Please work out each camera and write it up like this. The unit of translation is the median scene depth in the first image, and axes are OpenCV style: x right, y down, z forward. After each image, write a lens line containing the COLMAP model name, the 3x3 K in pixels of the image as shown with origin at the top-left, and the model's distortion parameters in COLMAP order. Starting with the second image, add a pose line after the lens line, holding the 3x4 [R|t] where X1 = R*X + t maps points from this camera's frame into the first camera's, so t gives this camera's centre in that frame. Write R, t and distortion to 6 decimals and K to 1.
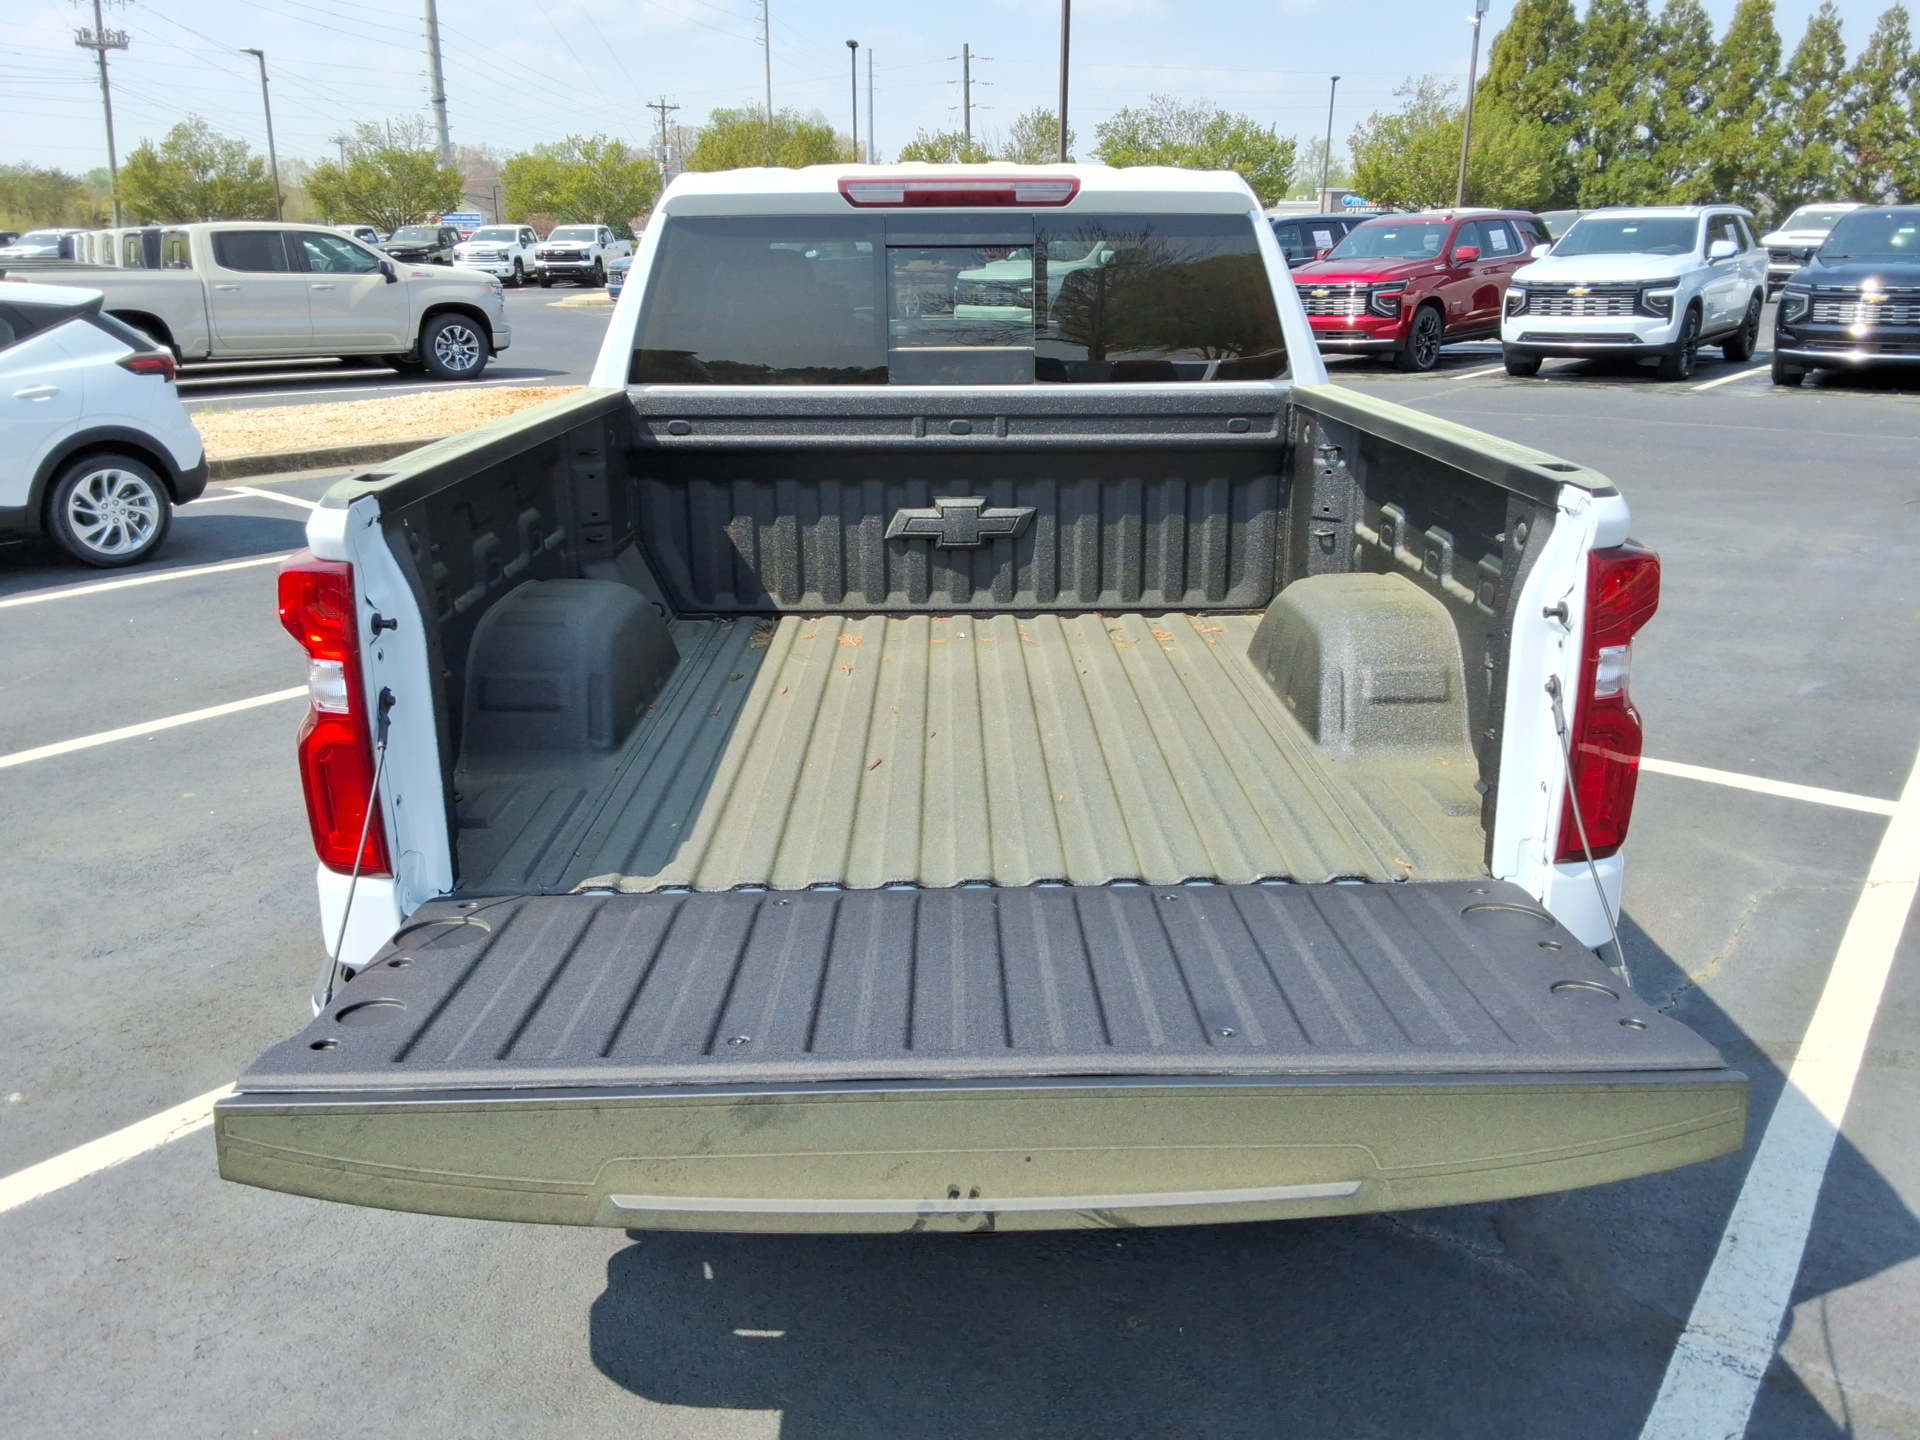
lens RADIAL K [[1540.2, 0, 979.1], [0, 1540.2, 706.9], [0, 0, 1]] dist [0.072400, -0.104524]
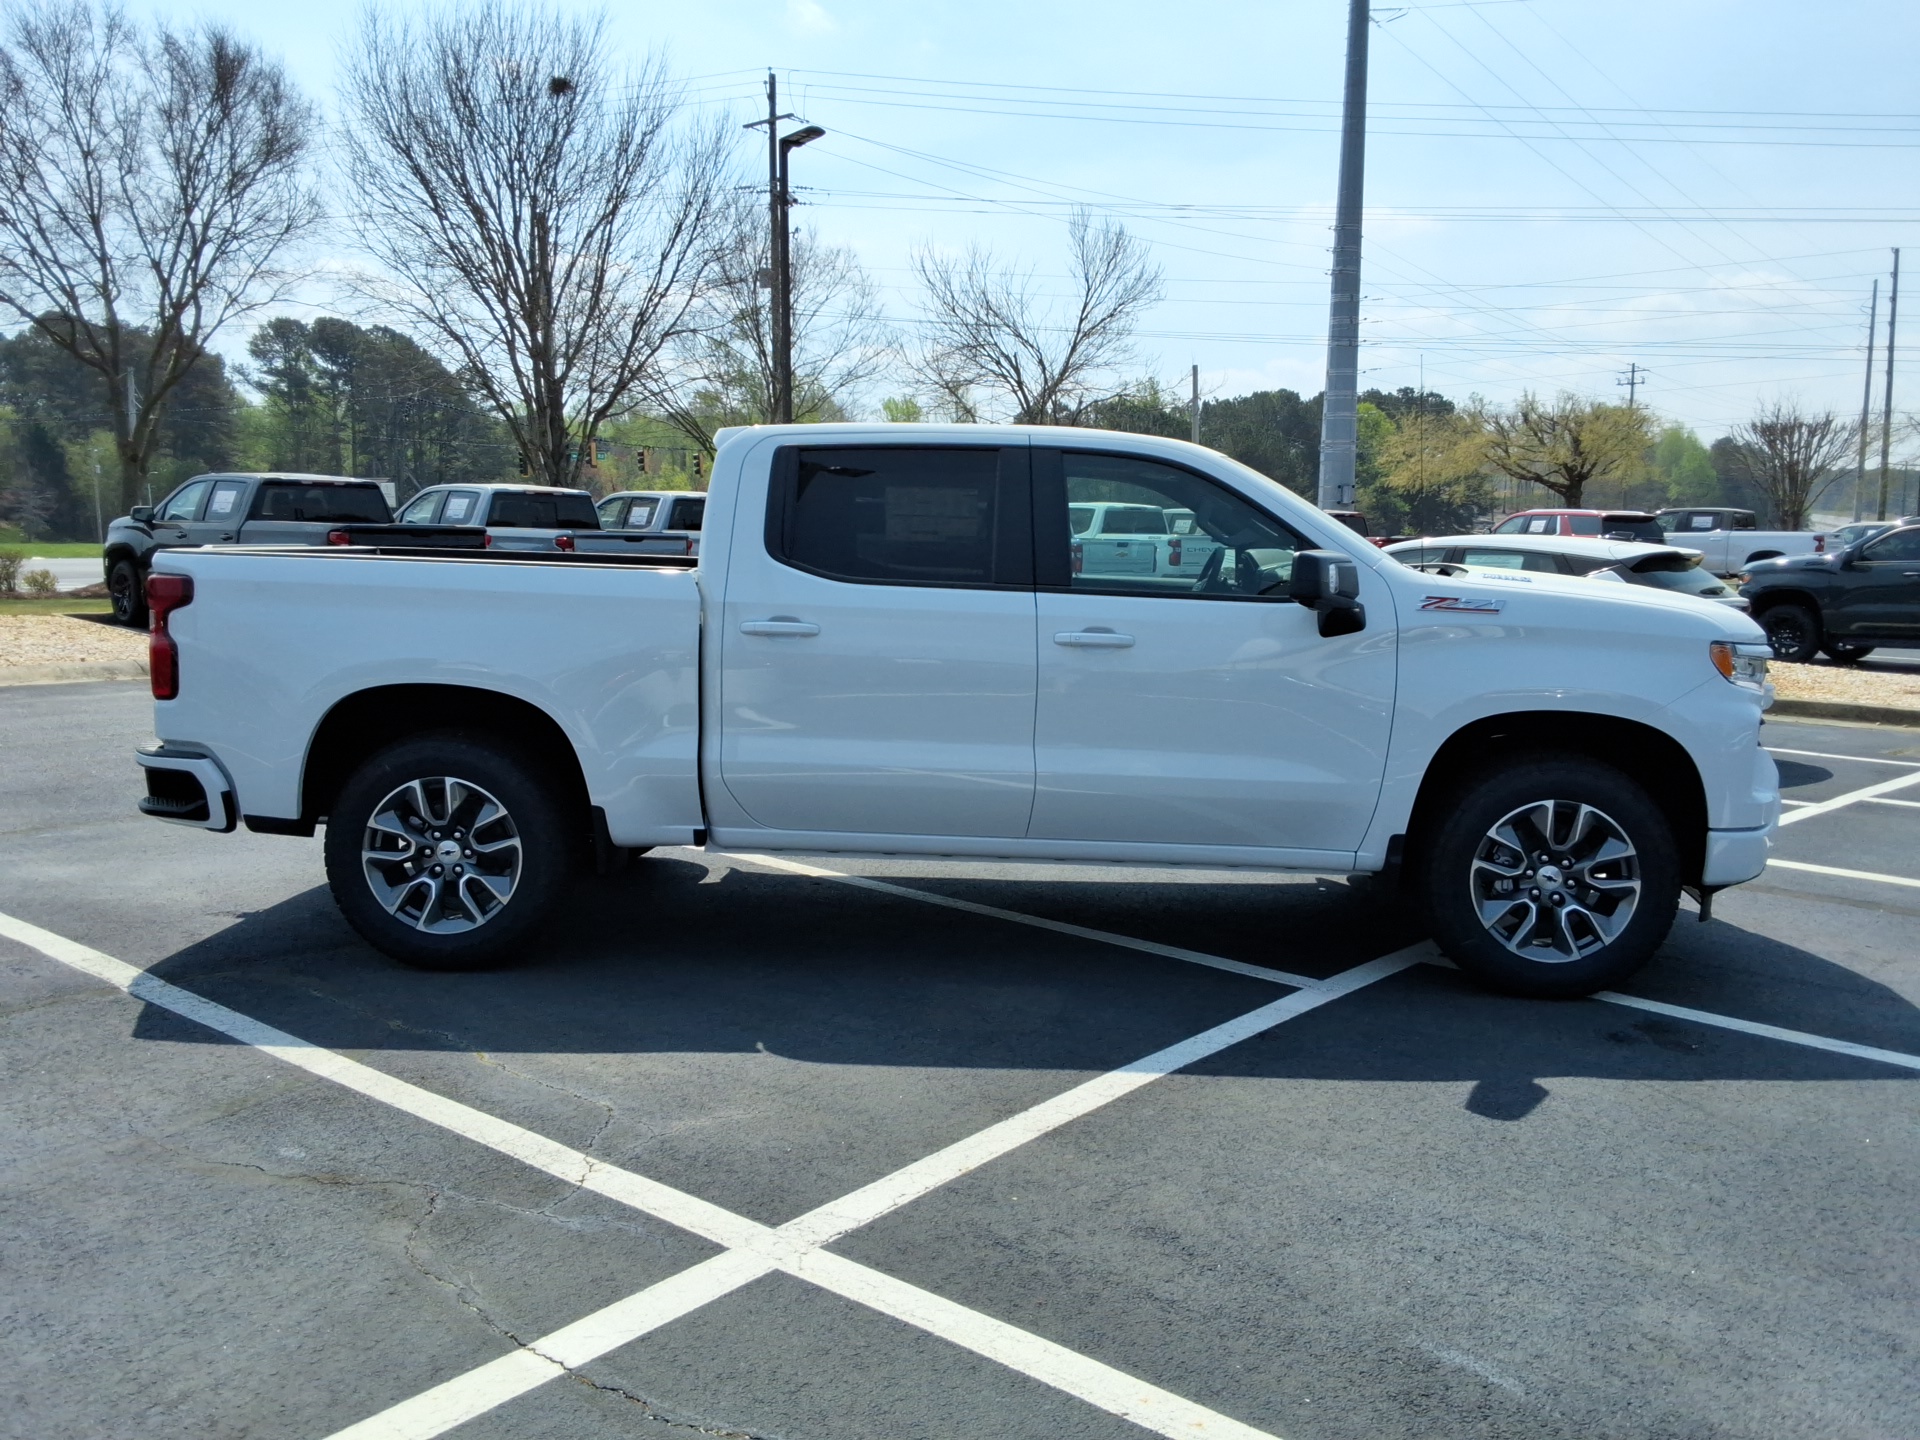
lens RADIAL K [[1533.3, 0, 977.2], [0, 1533.3, 706.7], [0, 0, 1]] dist [0.125585, -0.202847]
pose [[-0.062647, 0.114506, -0.991445, 0.692343], [-0.300851, 0.945021, 0.128154, -0.150808], [0.951611, 0.306306, -0.024753, 0.571344]]
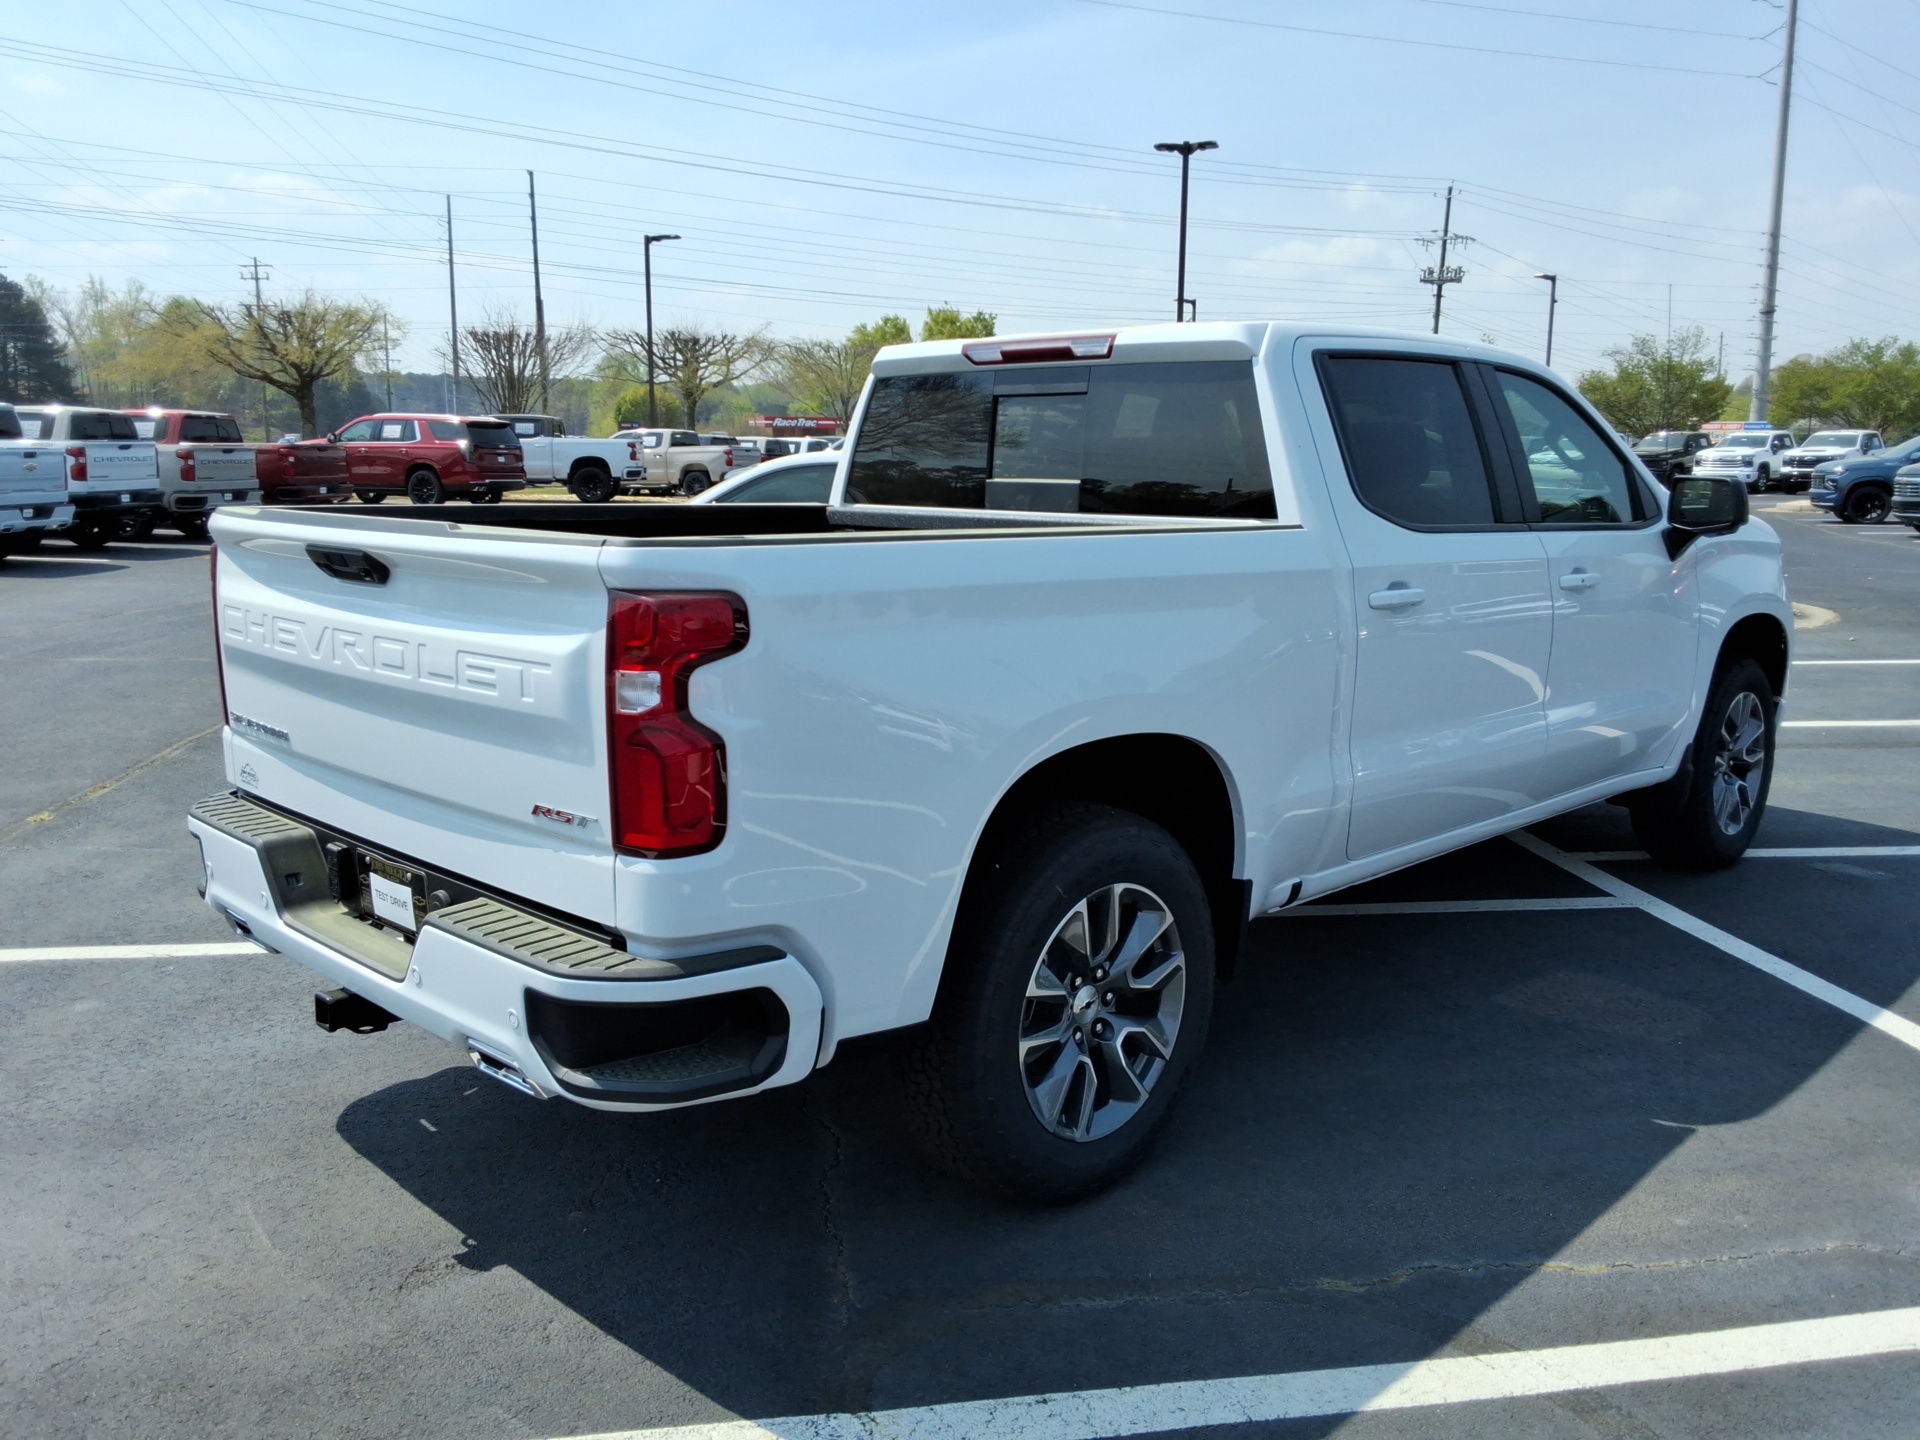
lens RADIAL K [[1533.3, 0, 977.2], [0, 1533.3, 706.7], [0, 0, 1]] dist [0.125585, -0.202847]
pose [[0.704149, 0.124458, -0.699060, 0.337654], [-0.212934, 0.976219, -0.040682, -0.004728], [0.677373, 0.177501, 0.713905, 0.076638]]
